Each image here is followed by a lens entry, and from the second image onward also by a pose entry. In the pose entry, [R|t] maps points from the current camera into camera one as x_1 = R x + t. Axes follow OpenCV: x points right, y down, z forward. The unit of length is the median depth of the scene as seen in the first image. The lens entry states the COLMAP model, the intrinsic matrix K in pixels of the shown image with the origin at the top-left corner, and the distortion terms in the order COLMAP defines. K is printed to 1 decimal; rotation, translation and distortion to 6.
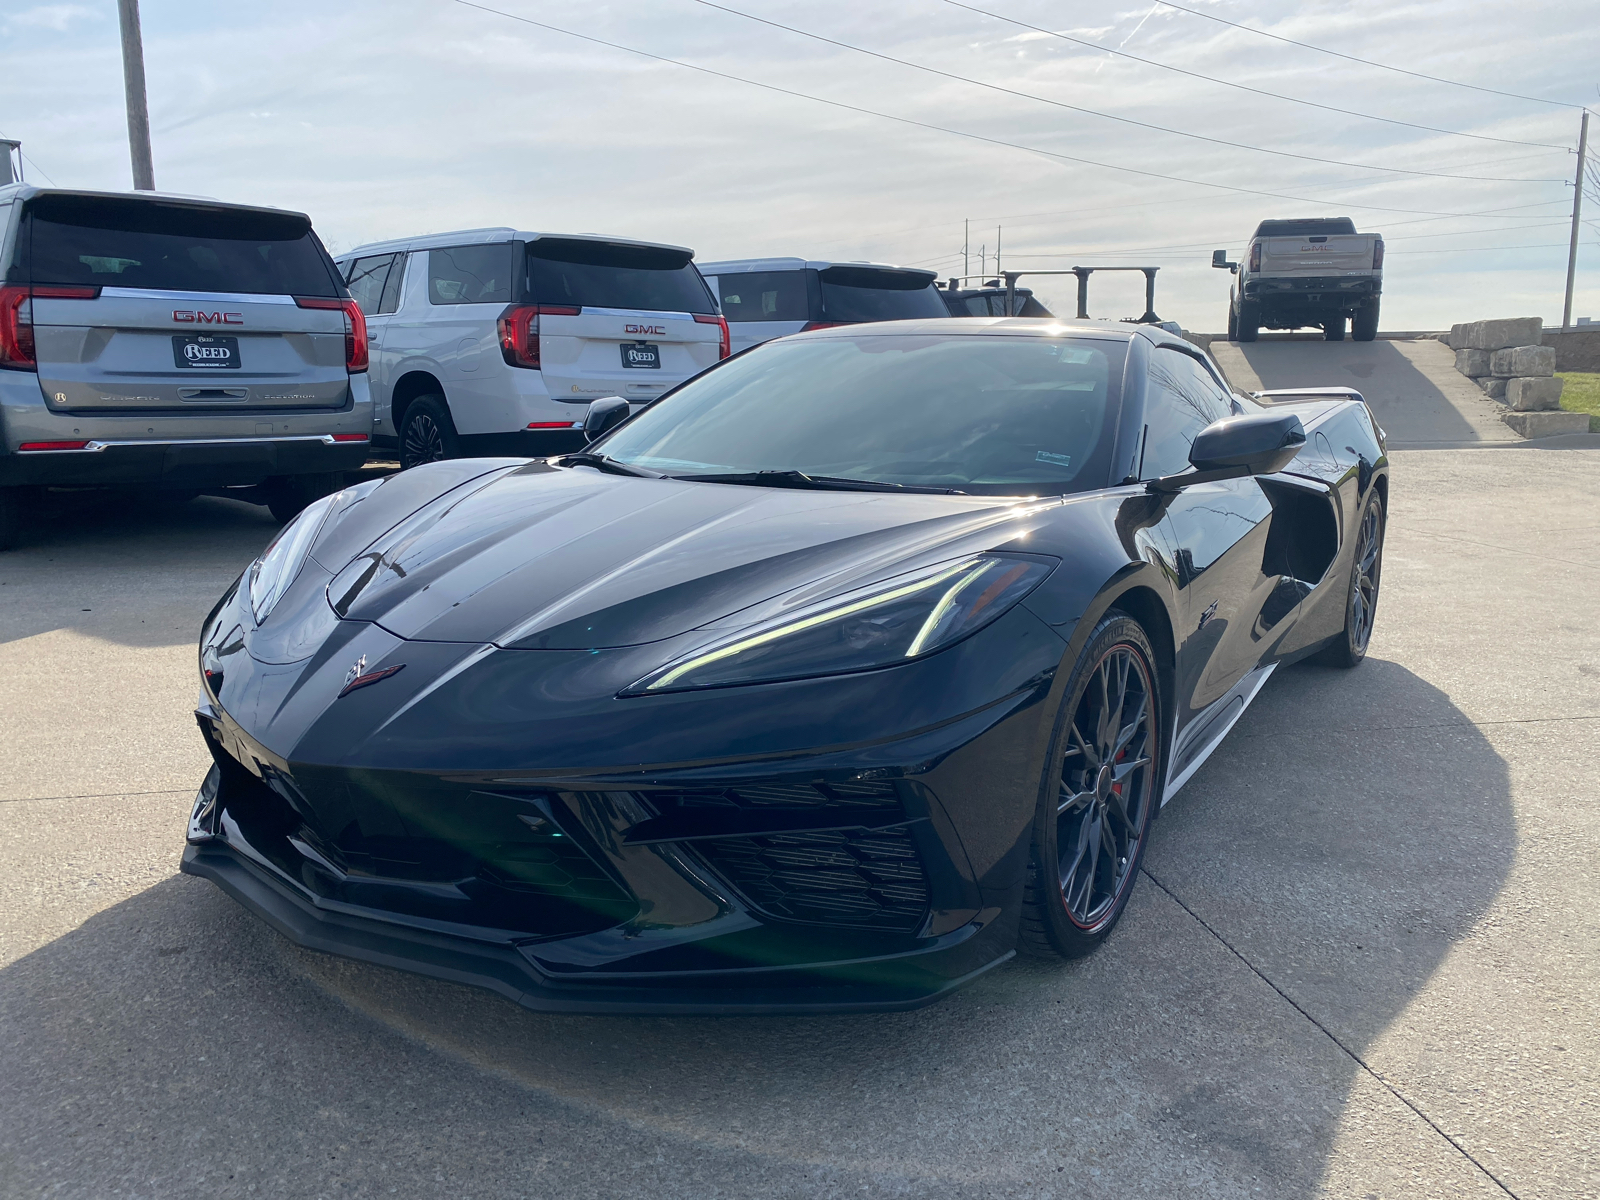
lens RADIAL K [[1216.9, 0, 818.5], [0, 1216.9, 595.5], [0, 0, 1]] dist [0.007334, -0.004645]
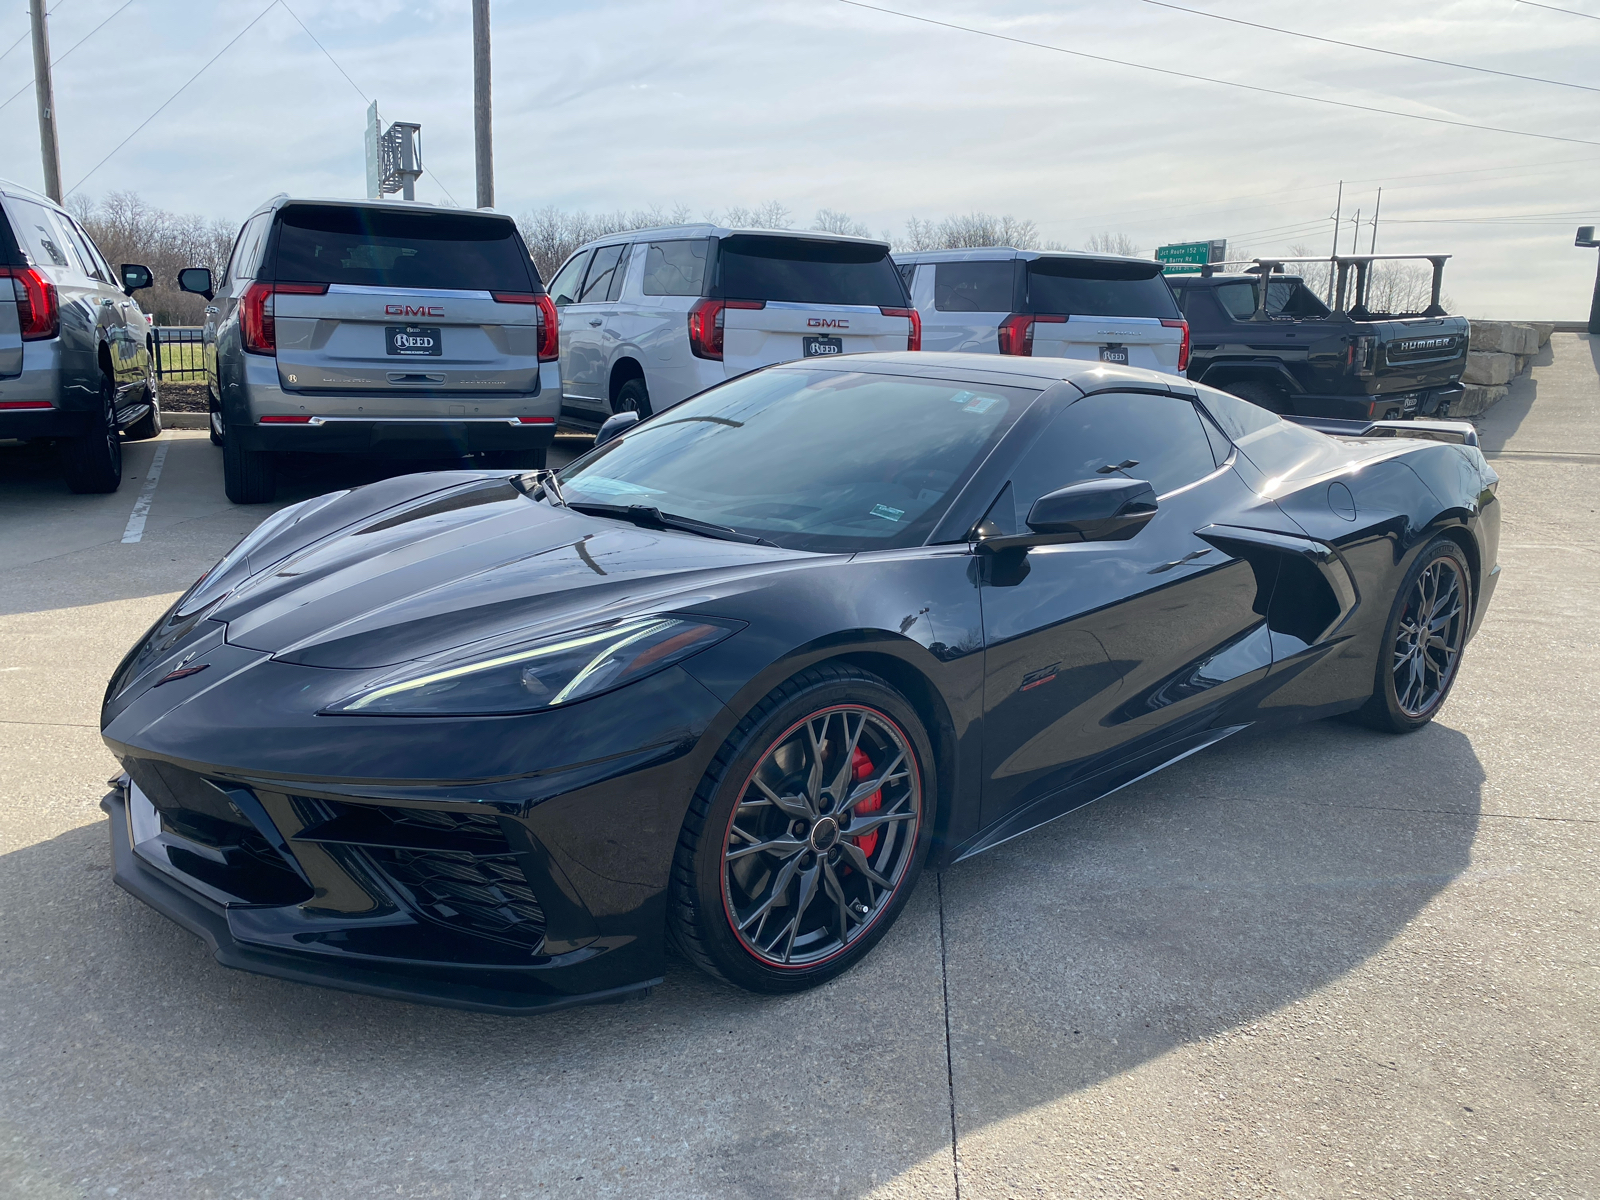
lens RADIAL K [[1213.0, 0, 800.0], [0, 1213.0, 600.0], [0, 0, 1]] dist [0.048799, -0.081909]
pose [[0.961377, 0.082160, -0.262687, 0.163627], [-0.074647, 0.996468, 0.038473, -0.030001], [0.264920, -0.017378, 0.964114, -0.005200]]
